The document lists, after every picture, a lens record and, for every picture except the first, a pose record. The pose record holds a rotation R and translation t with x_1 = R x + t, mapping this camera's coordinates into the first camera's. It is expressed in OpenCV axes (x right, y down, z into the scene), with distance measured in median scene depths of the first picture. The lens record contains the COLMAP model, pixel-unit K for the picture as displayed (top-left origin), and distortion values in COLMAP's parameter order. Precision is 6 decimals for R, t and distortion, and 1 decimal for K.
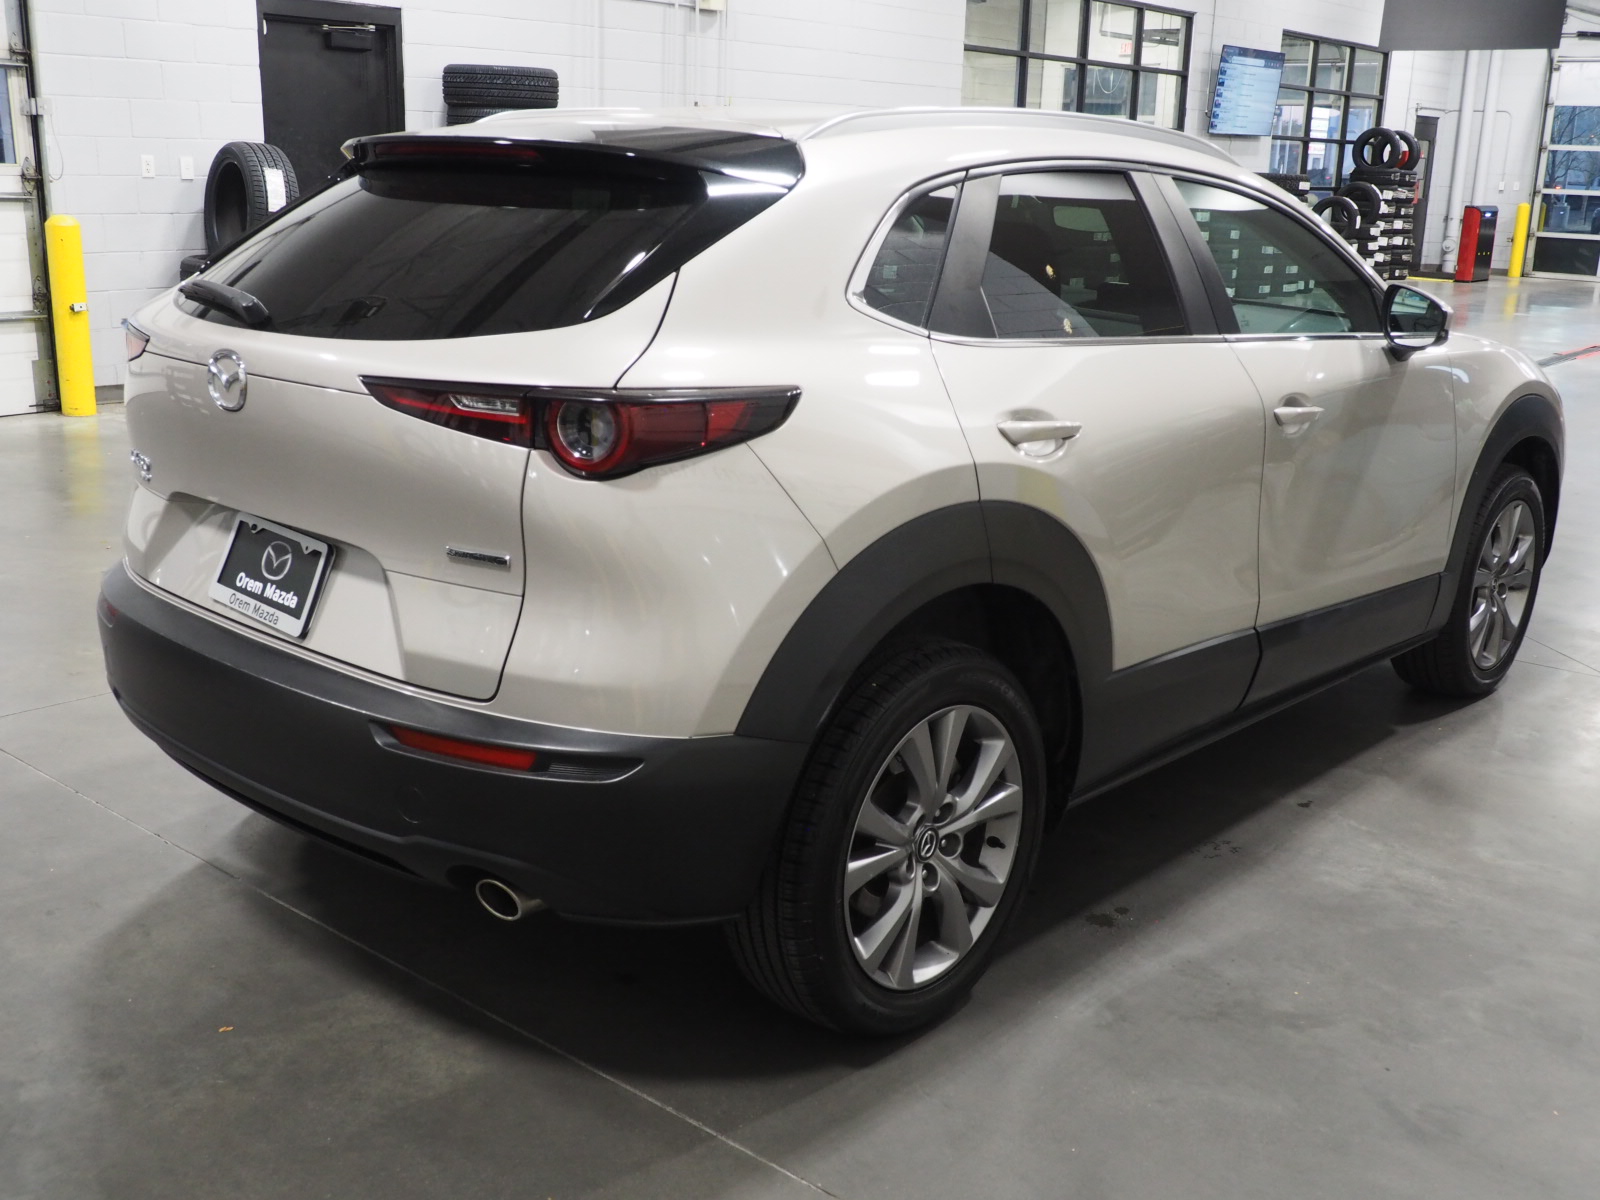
lens RADIAL K [[1665.7, 0, 800.0], [0, 1665.7, 600.0], [0, 0, 1]] dist [-0.006860, -0.020508]
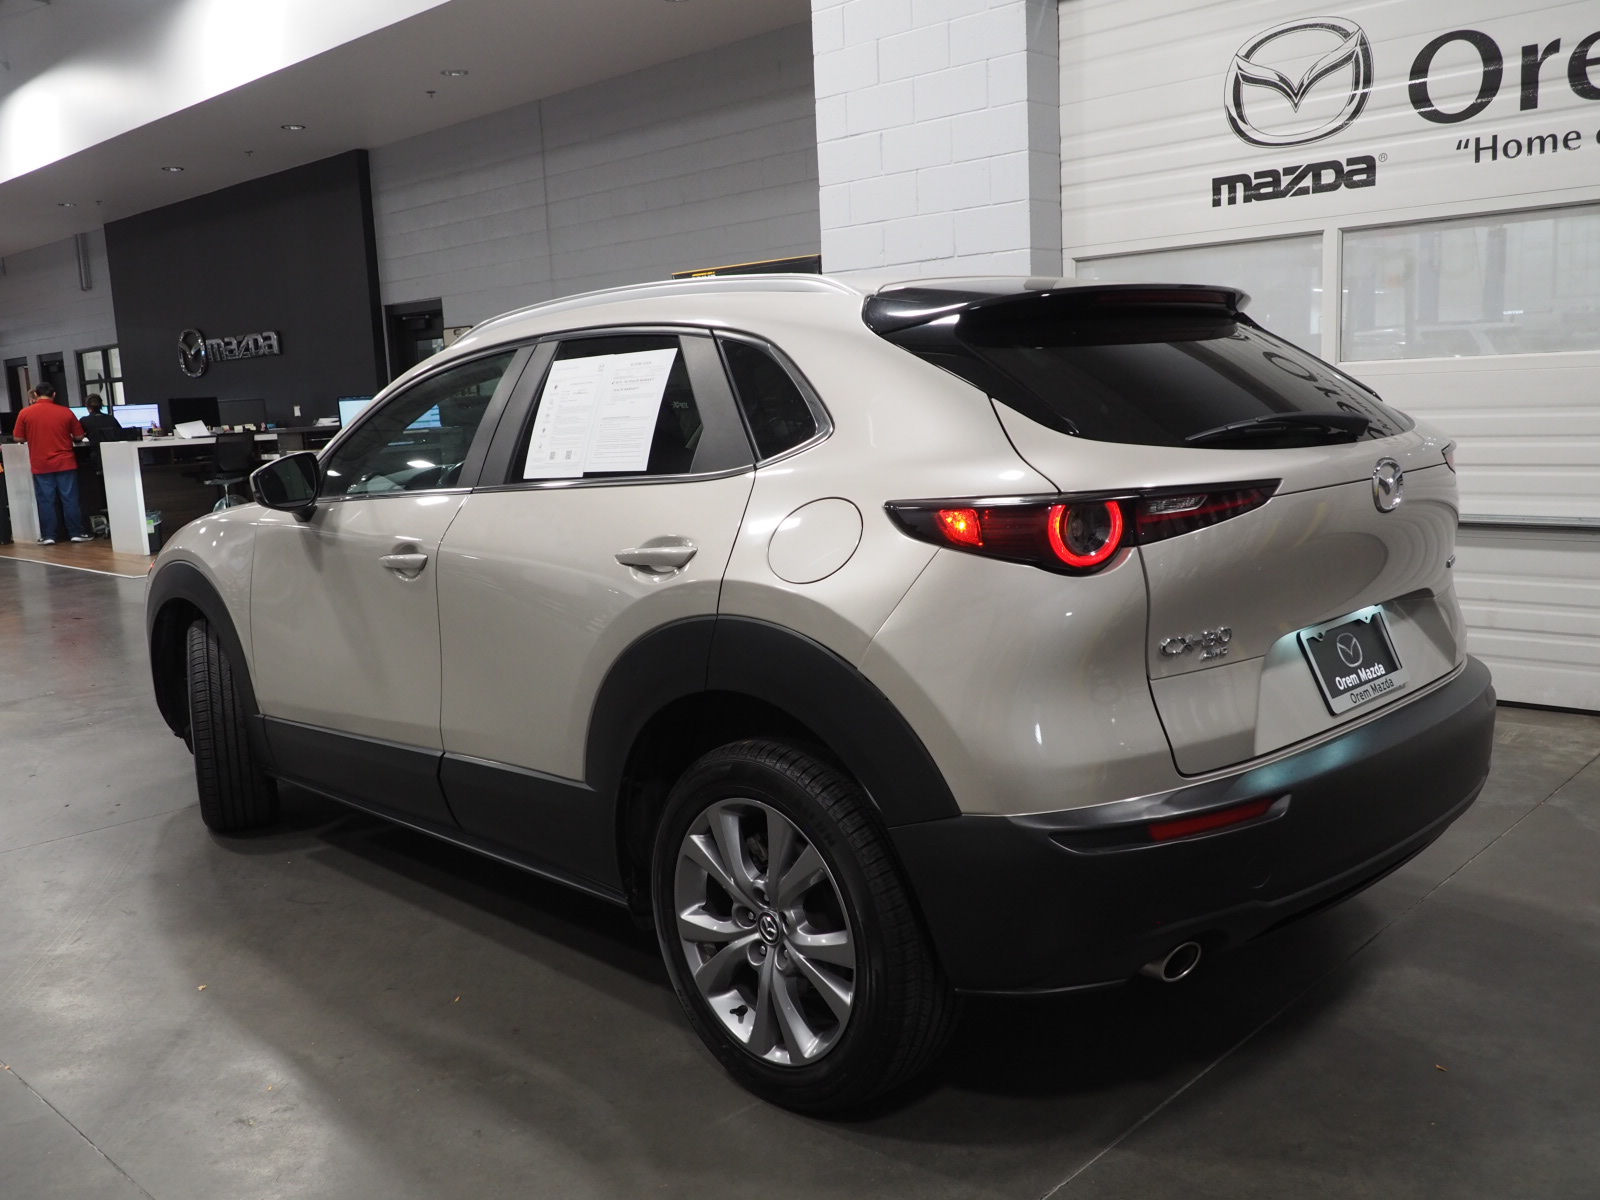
lens RADIAL K [[1422.6, 0, 800.0], [0, 1422.6, 600.0], [0, 0, 1]] dist [0.001447, 0.001244]
pose [[0.040398, -0.179093, 0.983002, -0.233677], [0.309621, 0.937624, 0.158101, -0.059109], [-0.950002, 0.297971, 0.093329, 0.233369]]
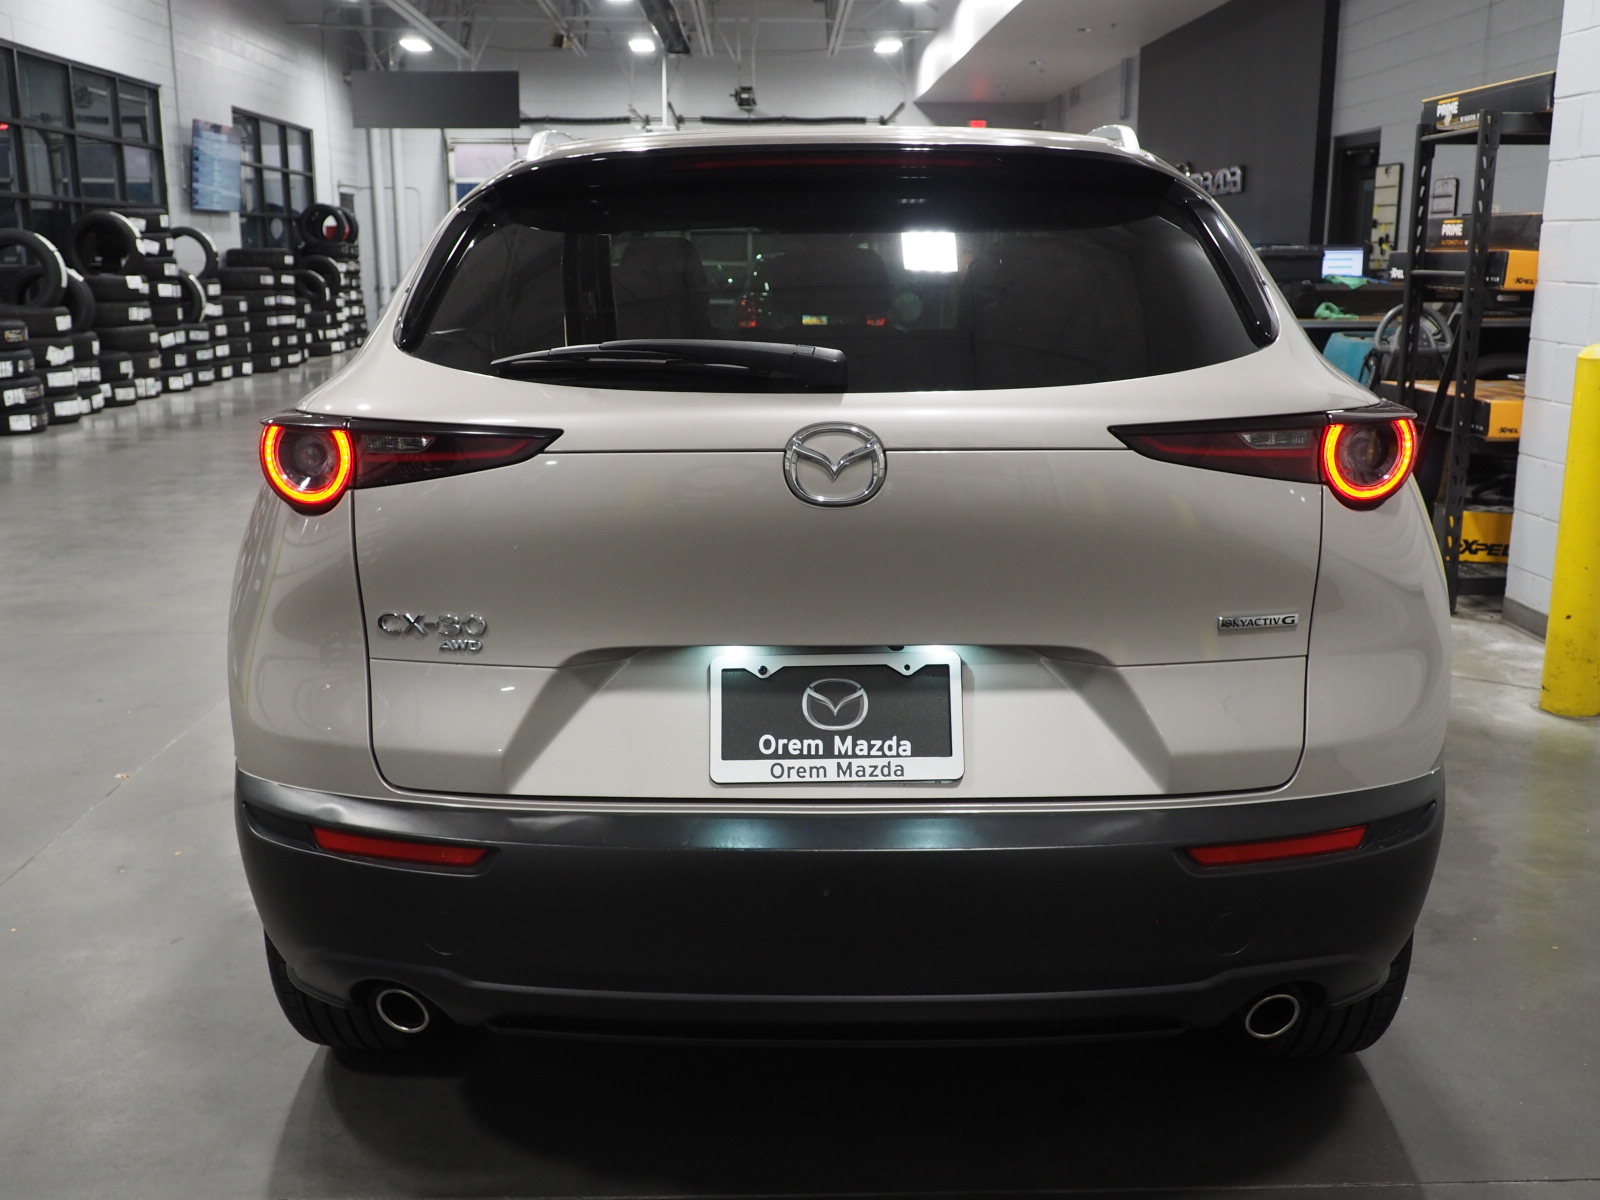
lens RADIAL K [[1603.3, 0, 800.0], [0, 1603.3, 600.0], [0, 0, 1]] dist [0.005121, -0.001841]
pose [[0.735755, -0.169380, 0.655724, -0.147036], [0.196526, 0.979956, 0.032620, -0.017818], [-0.648106, 0.104867, 0.754295, 0.087321]]
